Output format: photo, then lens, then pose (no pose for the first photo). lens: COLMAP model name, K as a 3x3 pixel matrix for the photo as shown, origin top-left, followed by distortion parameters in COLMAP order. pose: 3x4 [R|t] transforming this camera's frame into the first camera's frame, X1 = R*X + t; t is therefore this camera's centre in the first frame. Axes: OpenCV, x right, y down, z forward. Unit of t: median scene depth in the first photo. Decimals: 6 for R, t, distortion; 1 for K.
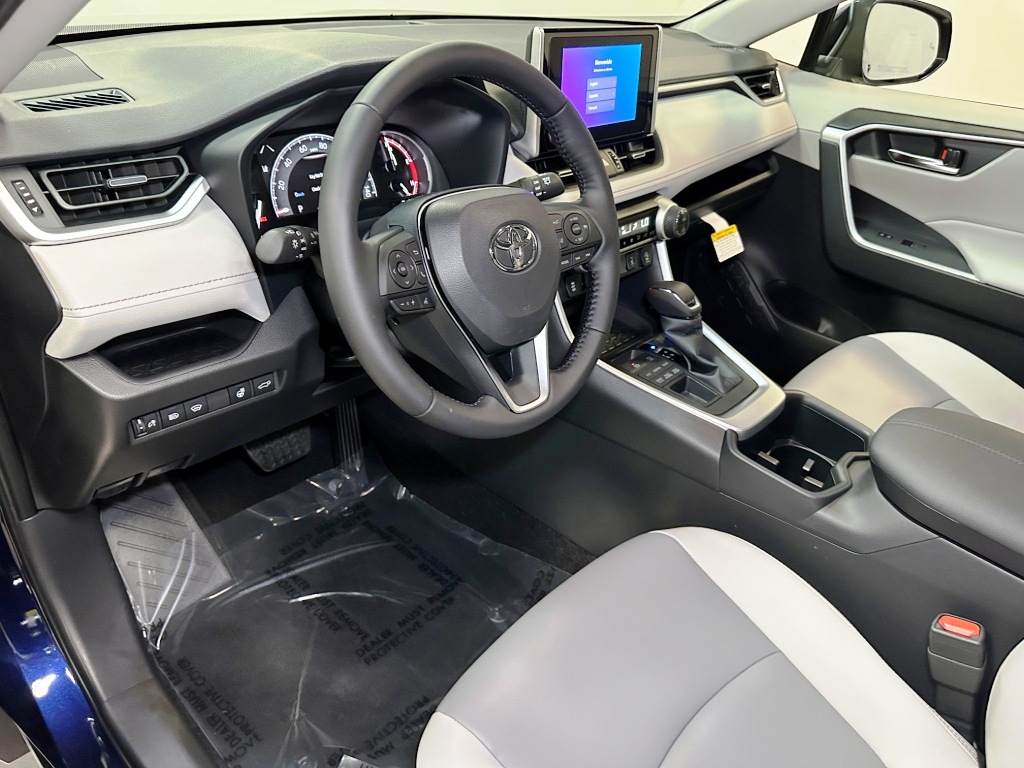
lens RADIAL K [[845.8, 0, 511.5], [0, 845.8, 383.1], [0, 0, 1]] dist [0.006681, -0.005500]
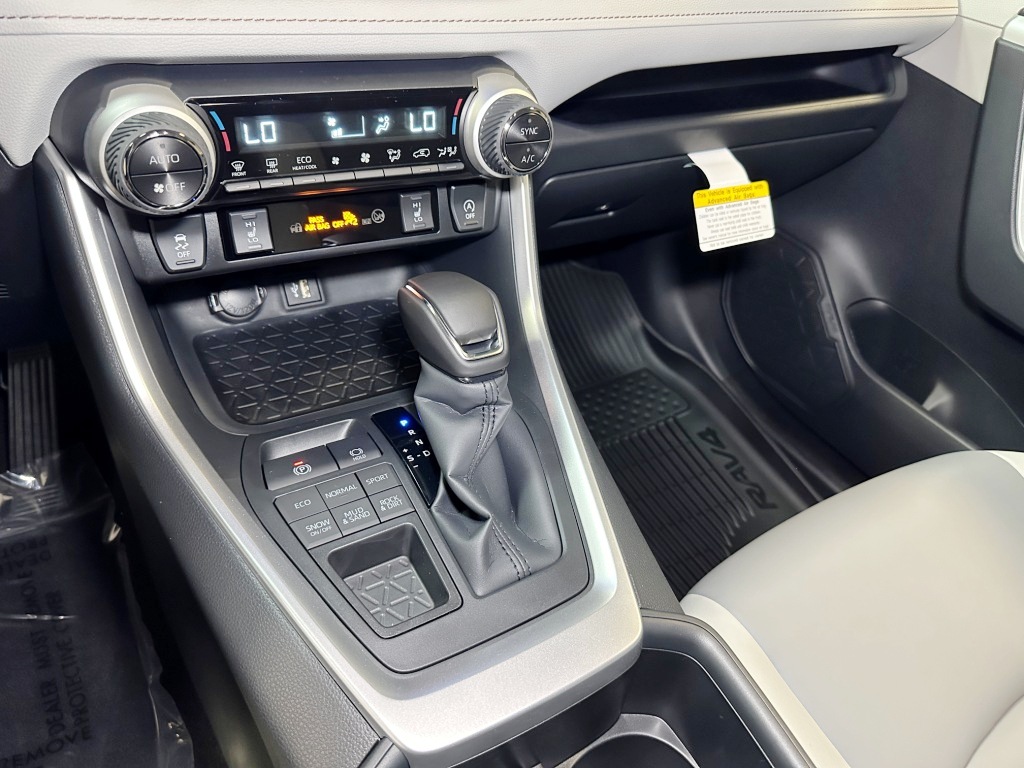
lens RADIAL K [[845.8, 0, 513.1], [0, 845.8, 385.4], [0, 0, 1]] dist [0.006681, -0.005500]
pose [[0.962018, 0.206635, -0.178390, 0.236624], [-0.191848, 0.976650, 0.096692, -0.090001], [0.194204, -0.058796, 0.979198, 0.477877]]
